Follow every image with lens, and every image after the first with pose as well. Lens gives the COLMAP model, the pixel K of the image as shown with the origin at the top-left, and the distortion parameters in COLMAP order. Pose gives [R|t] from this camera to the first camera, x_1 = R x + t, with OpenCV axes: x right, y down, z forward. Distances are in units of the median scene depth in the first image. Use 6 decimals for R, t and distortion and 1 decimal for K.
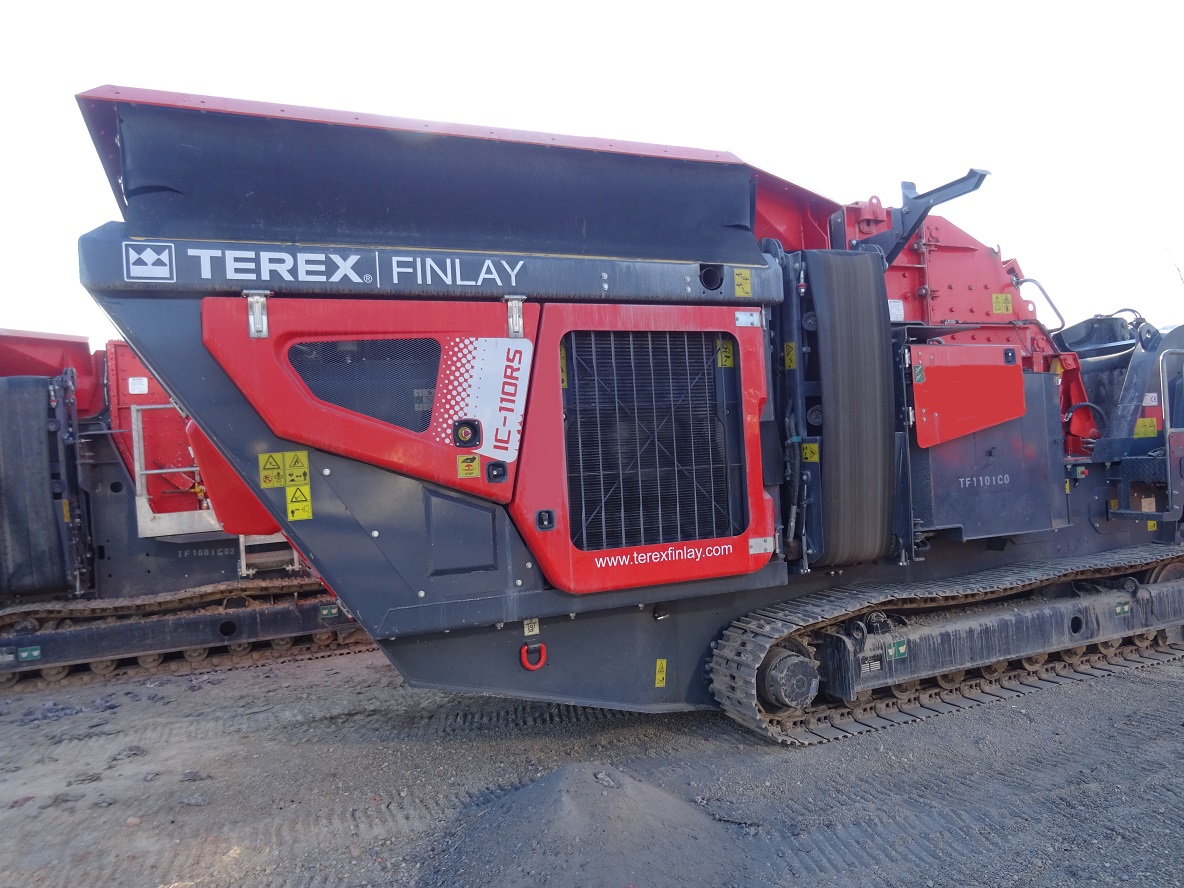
lens RADIAL K [[838.5, 0, 591.2], [0, 838.5, 447.0], [0, 0, 1]] dist [0.000751, -0.013803]
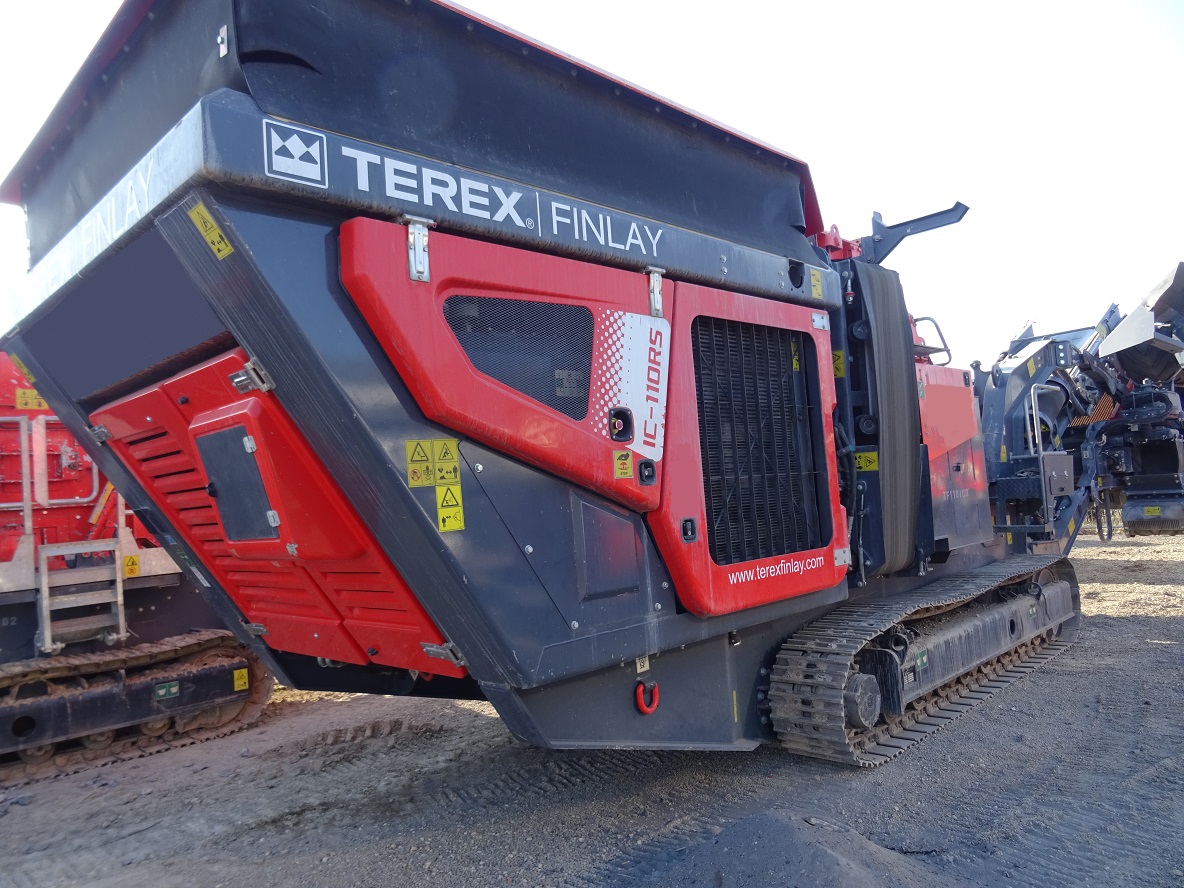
lens RADIAL K [[838.5, 0, 593.7], [0, 838.5, 446.5], [0, 0, 1]] dist [0.000751, -0.013803]
pose [[0.928074, 0.010835, 0.372238, -0.421636], [0.015822, 0.997527, -0.068484, 0.053912], [-0.372059, 0.069448, 0.925607, 0.217192]]
